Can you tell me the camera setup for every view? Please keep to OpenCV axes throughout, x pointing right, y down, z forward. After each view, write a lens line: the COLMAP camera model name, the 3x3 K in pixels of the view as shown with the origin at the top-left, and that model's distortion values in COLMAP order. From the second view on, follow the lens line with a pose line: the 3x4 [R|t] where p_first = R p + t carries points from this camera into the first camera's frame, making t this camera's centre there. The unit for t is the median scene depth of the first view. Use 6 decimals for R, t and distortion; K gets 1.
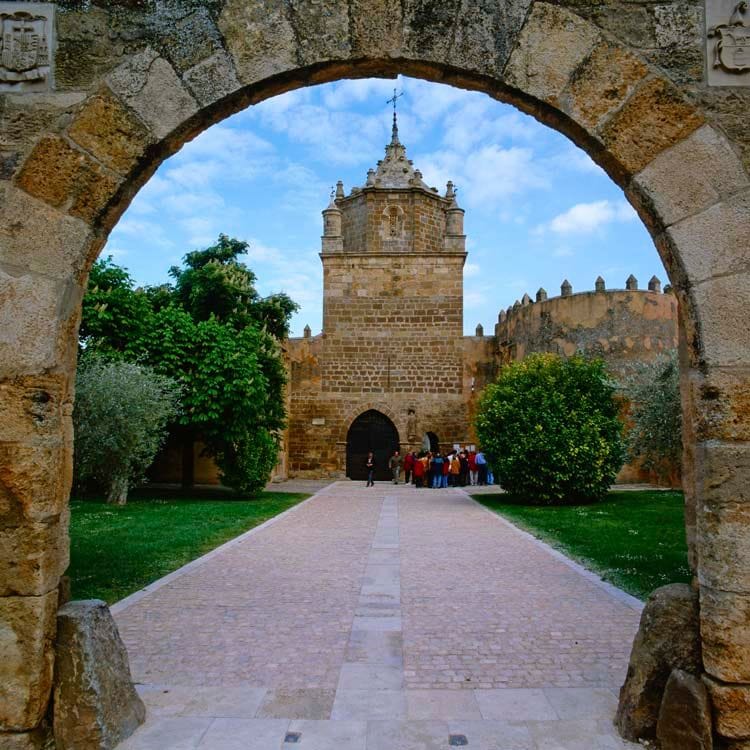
lens RADIAL K [[612.5, 0, 375.0], [0, 612.5, 375.0], [0, 0, 1]] dist [-0.002212, 0.008871]
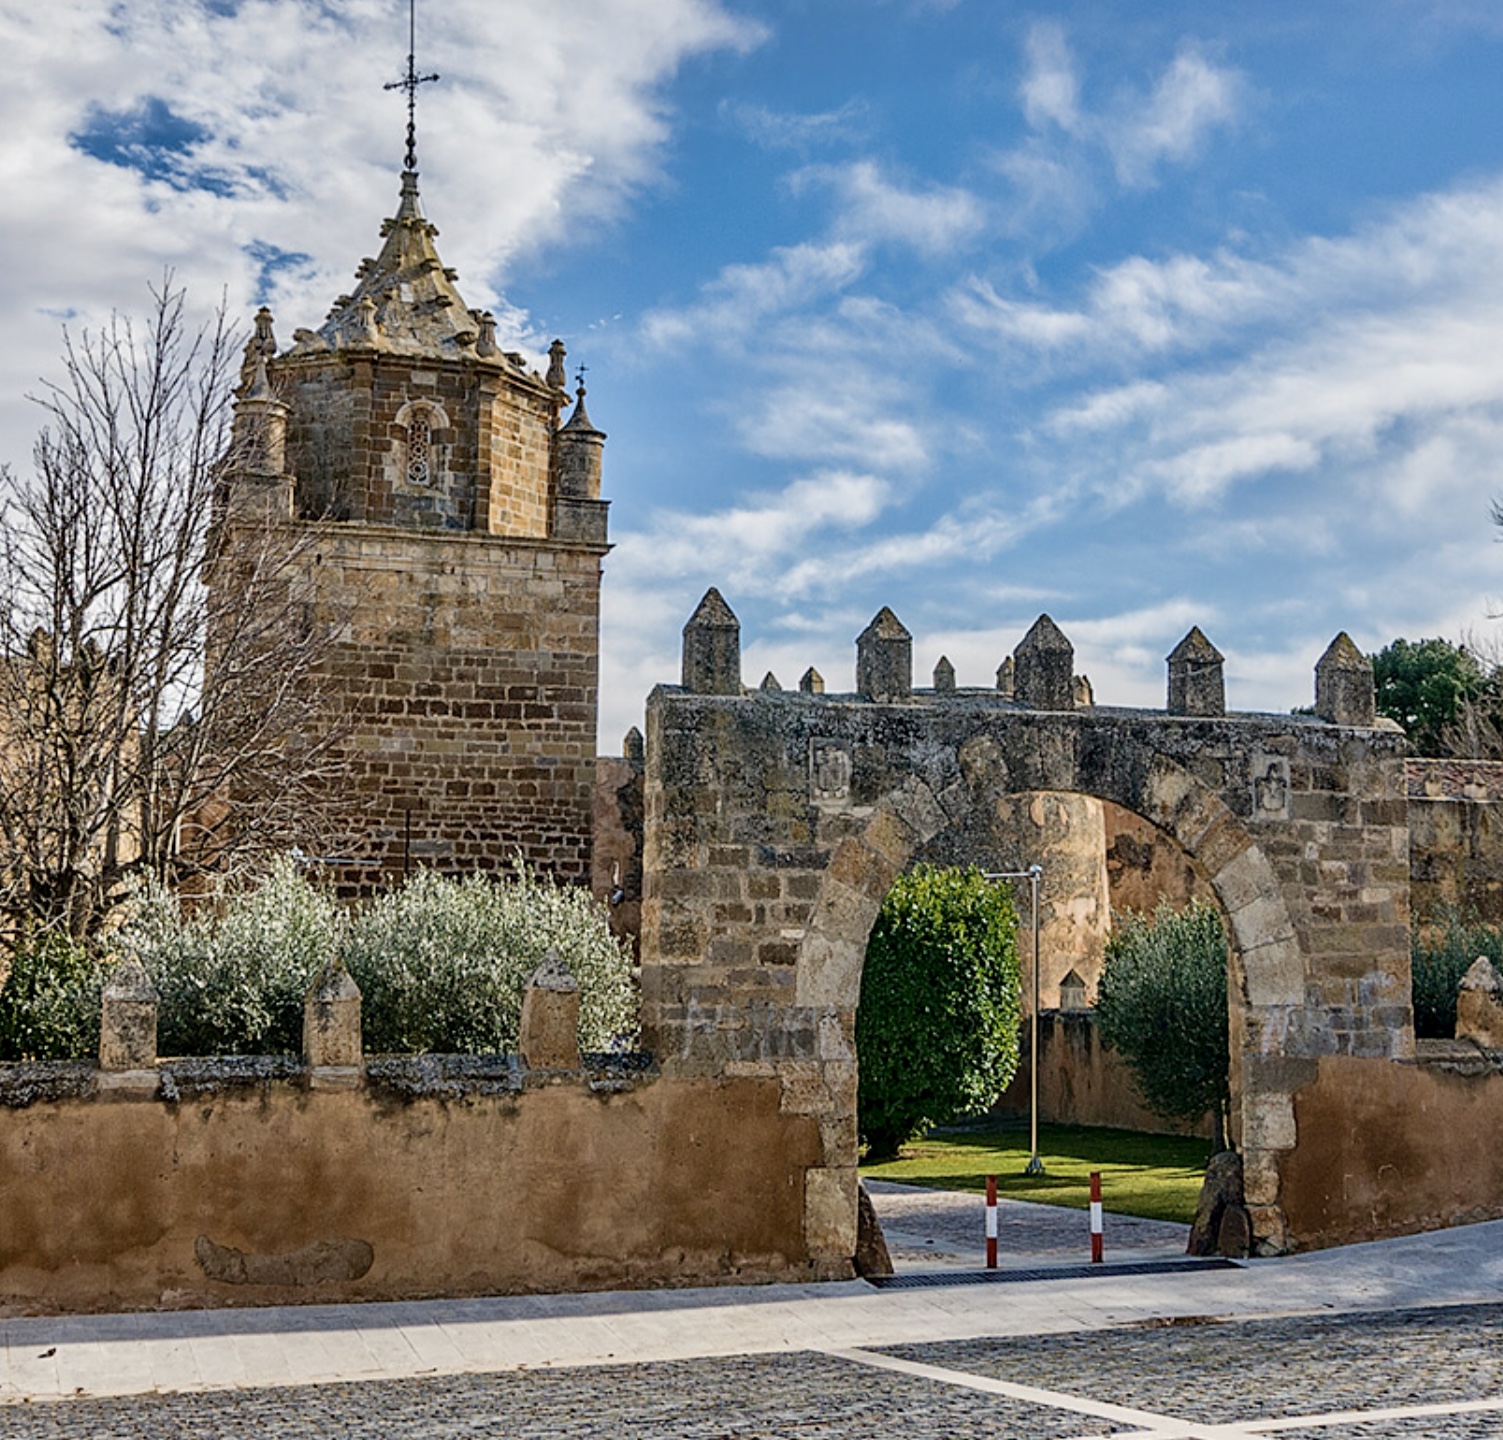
lens RADIAL K [[2315.4, 0, 751.5], [0, 2315.4, 720.0], [0, 0, 1]] dist [-0.006167, -0.069643]
pose [[0.934643, 0.041223, 0.353189, -0.289048], [-0.036003, 0.999124, -0.021339, -0.059480], [-0.353759, 0.007229, 0.935309, -0.426411]]
